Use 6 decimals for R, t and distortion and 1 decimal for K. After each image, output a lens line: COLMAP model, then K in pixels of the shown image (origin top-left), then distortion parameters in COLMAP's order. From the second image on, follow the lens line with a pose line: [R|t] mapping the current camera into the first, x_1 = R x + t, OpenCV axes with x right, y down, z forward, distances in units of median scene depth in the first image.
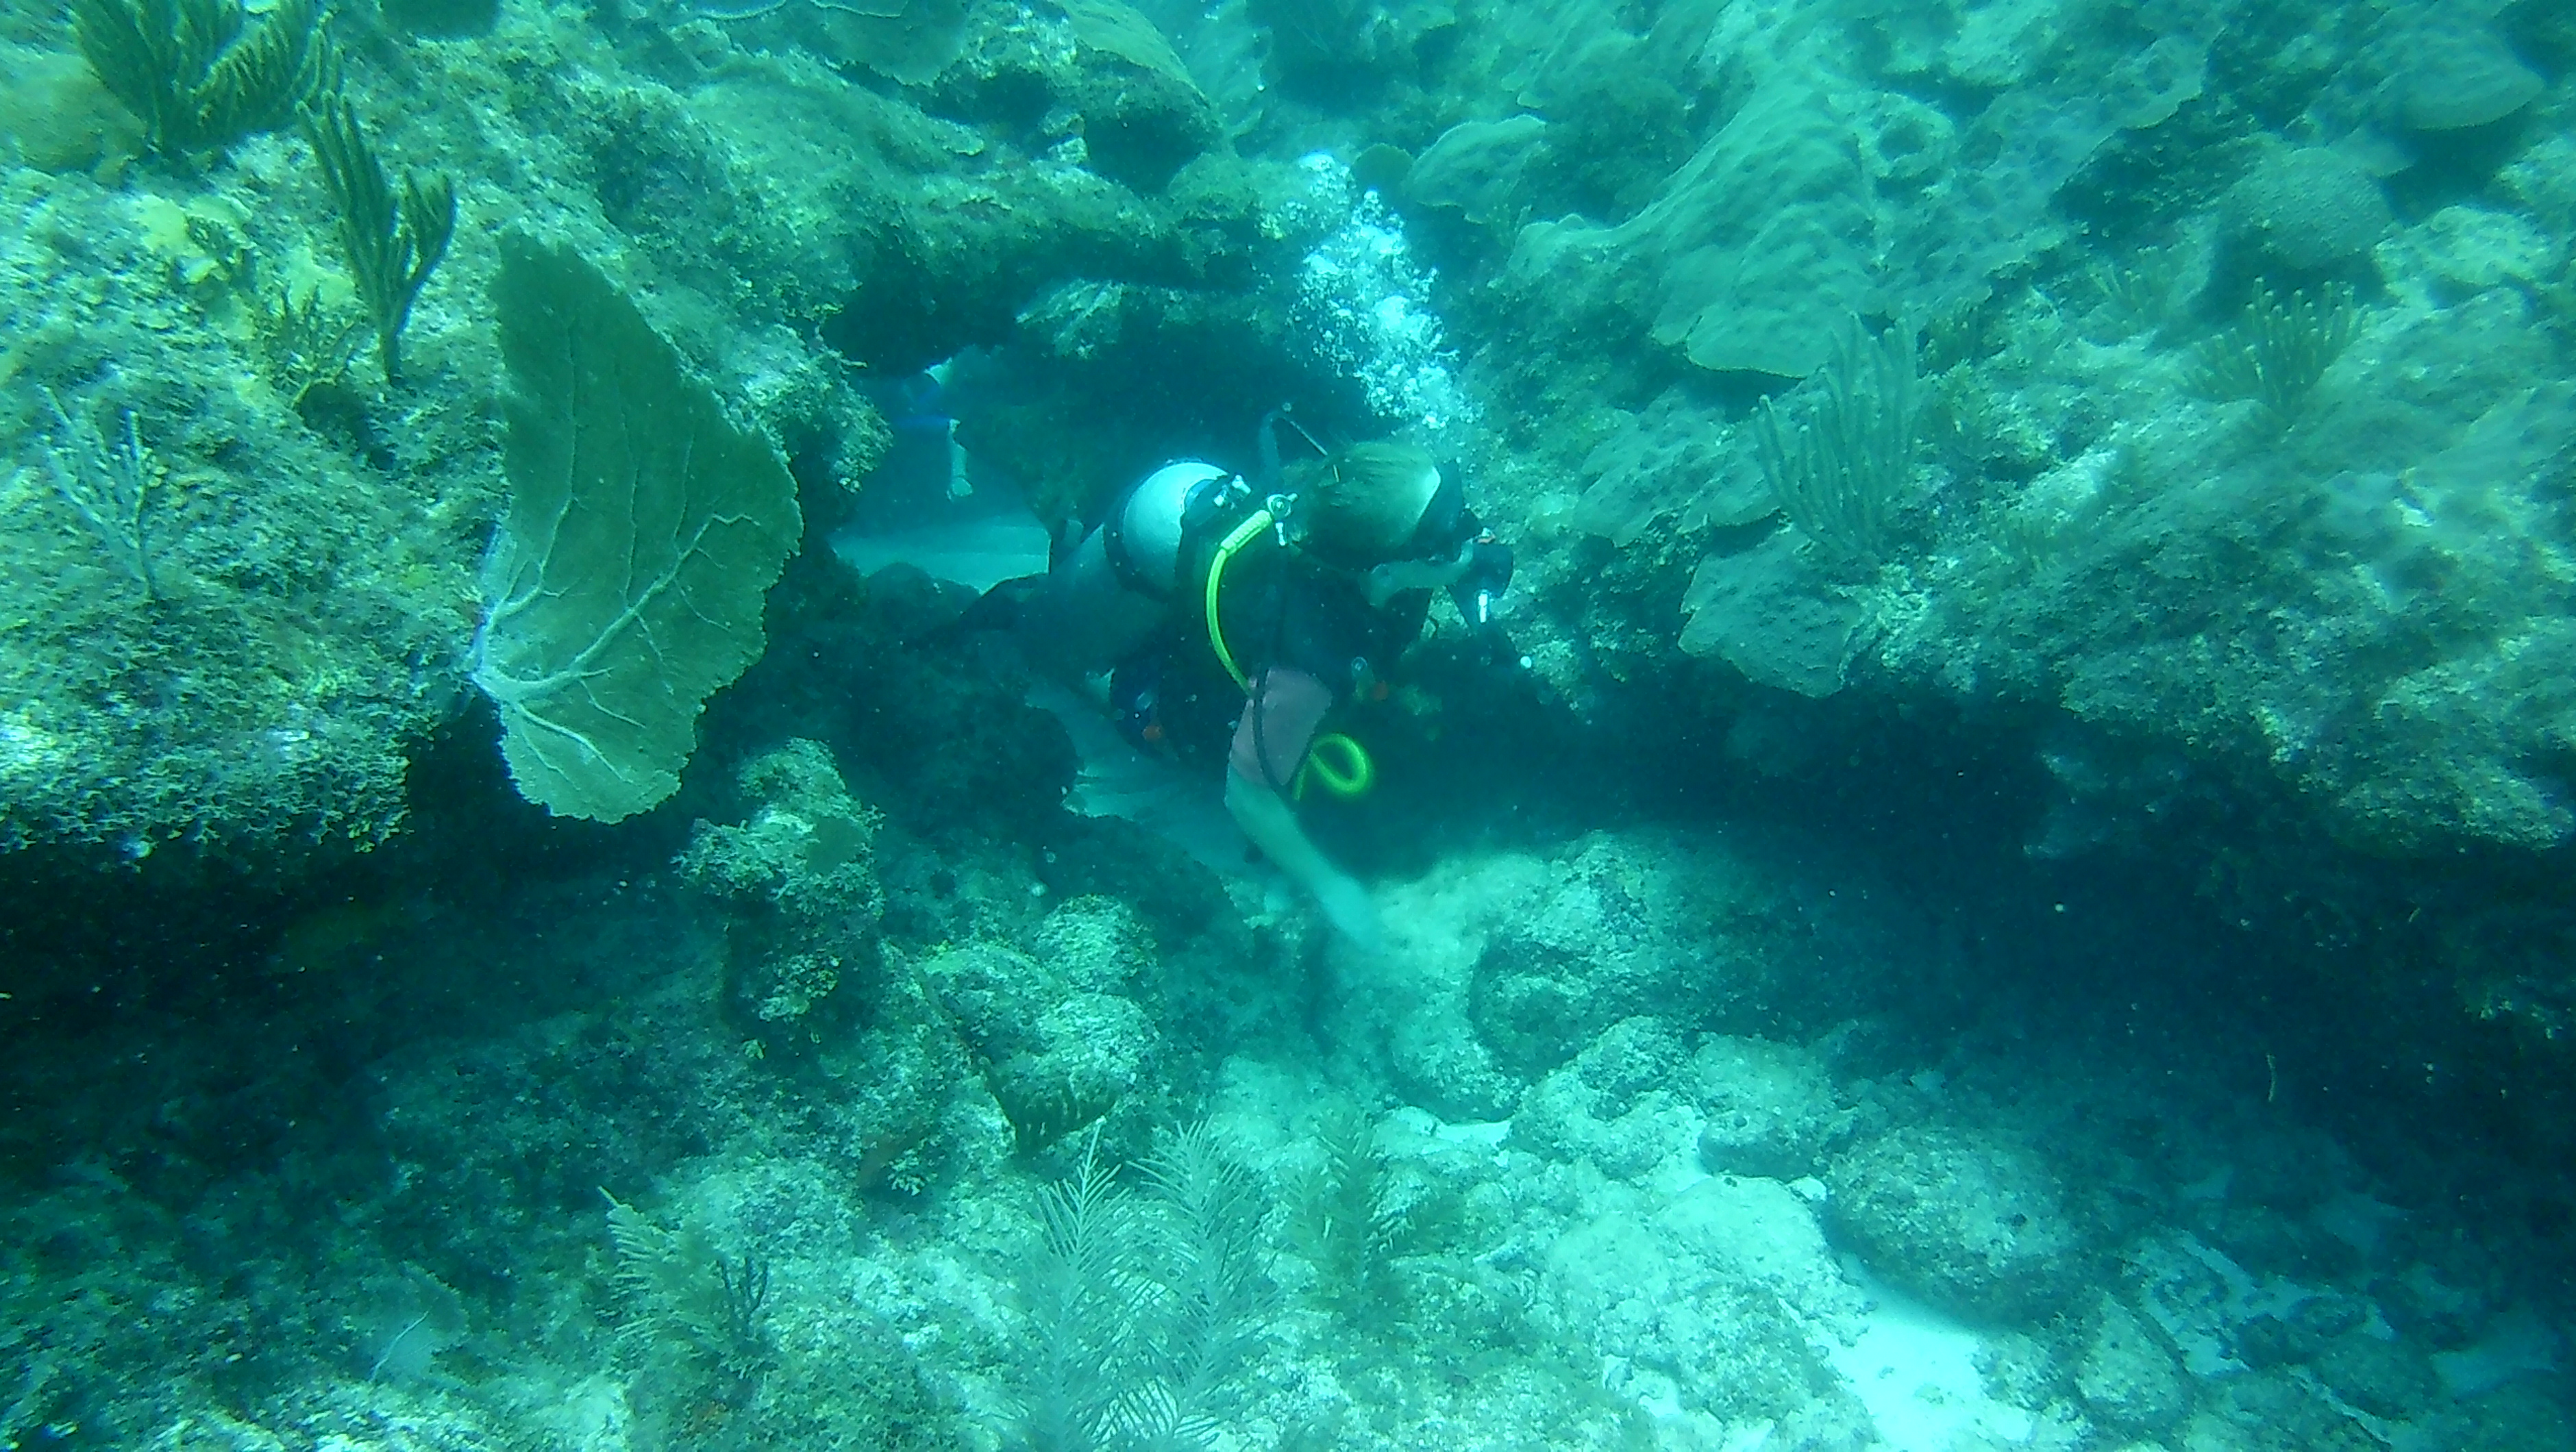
lens RADIAL K [[1811.7, 0, 1356.6], [0, 1811.7, 844.5], [0, 0, 1]] dist [-0.214194, 0.130982]
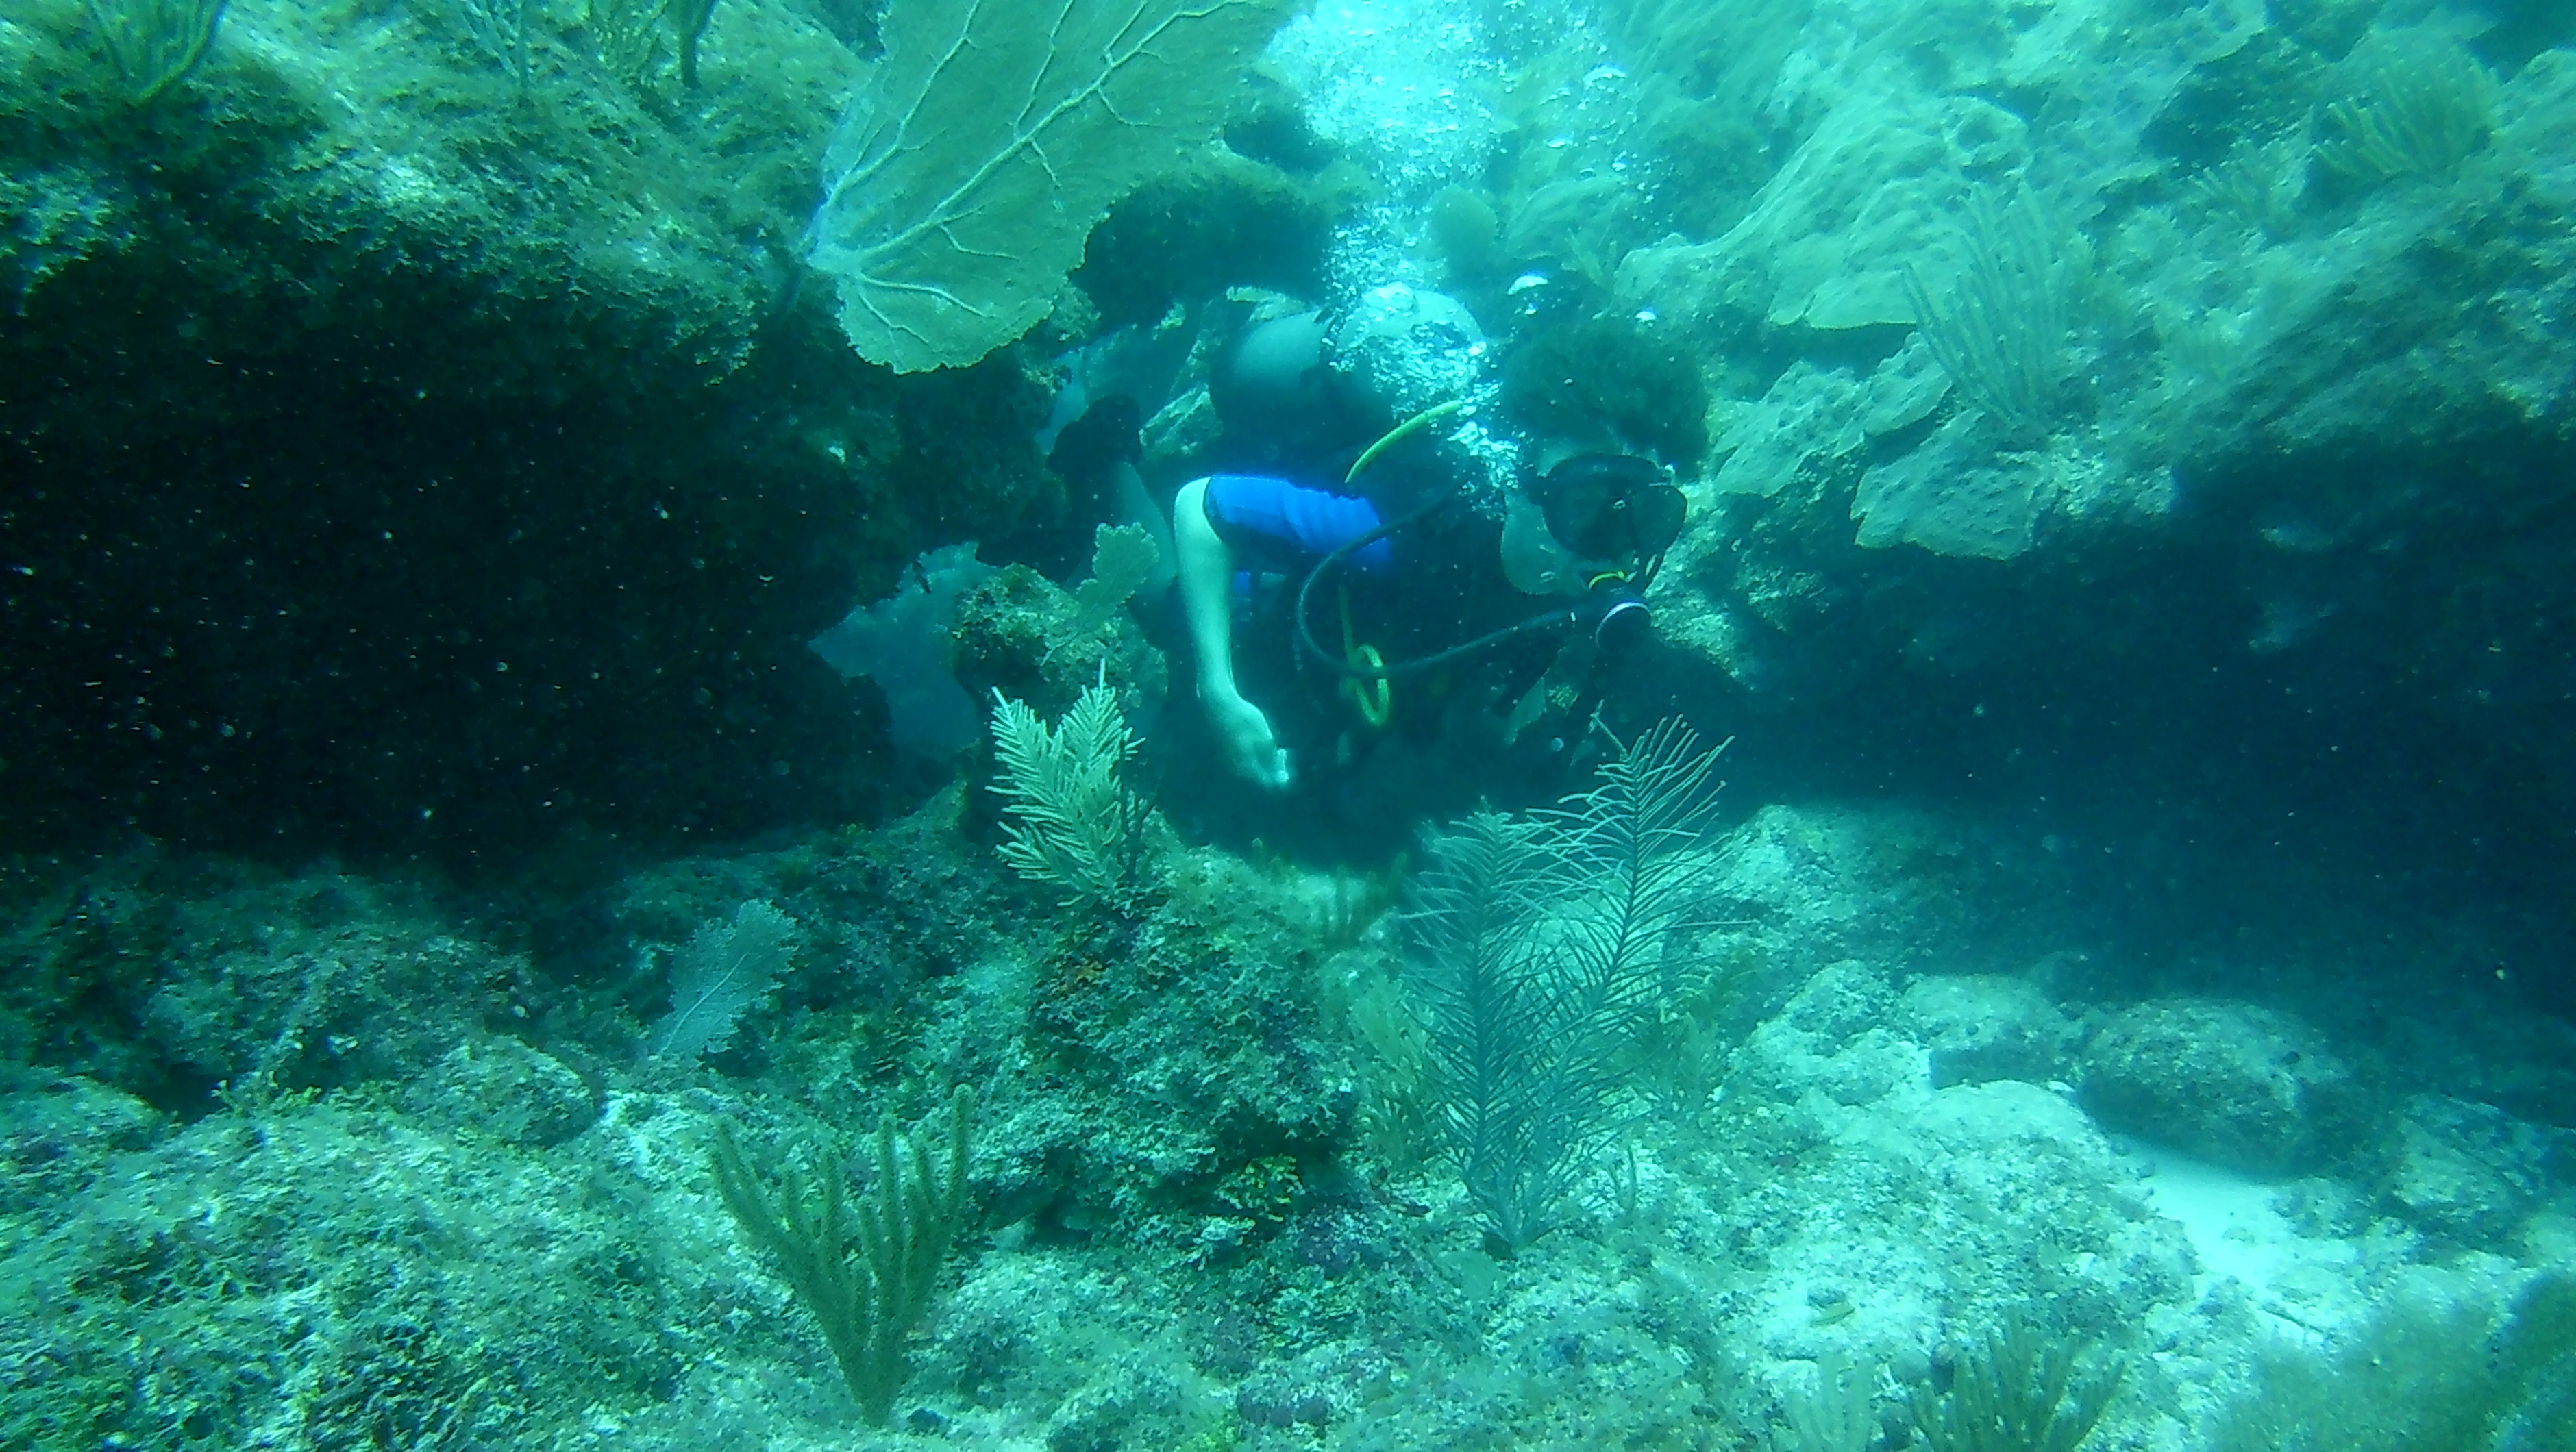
lens RADIAL K [[1811.7, 0, 1356.6], [0, 1811.7, 844.5], [0, 0, 1]] dist [-0.214194, 0.130982]
pose [[0.997287, -0.073596, -0.001310, -0.100604], [0.072155, 0.980964, -0.180288, 0.192574], [0.014554, 0.179705, 0.983613, 0.041228]]
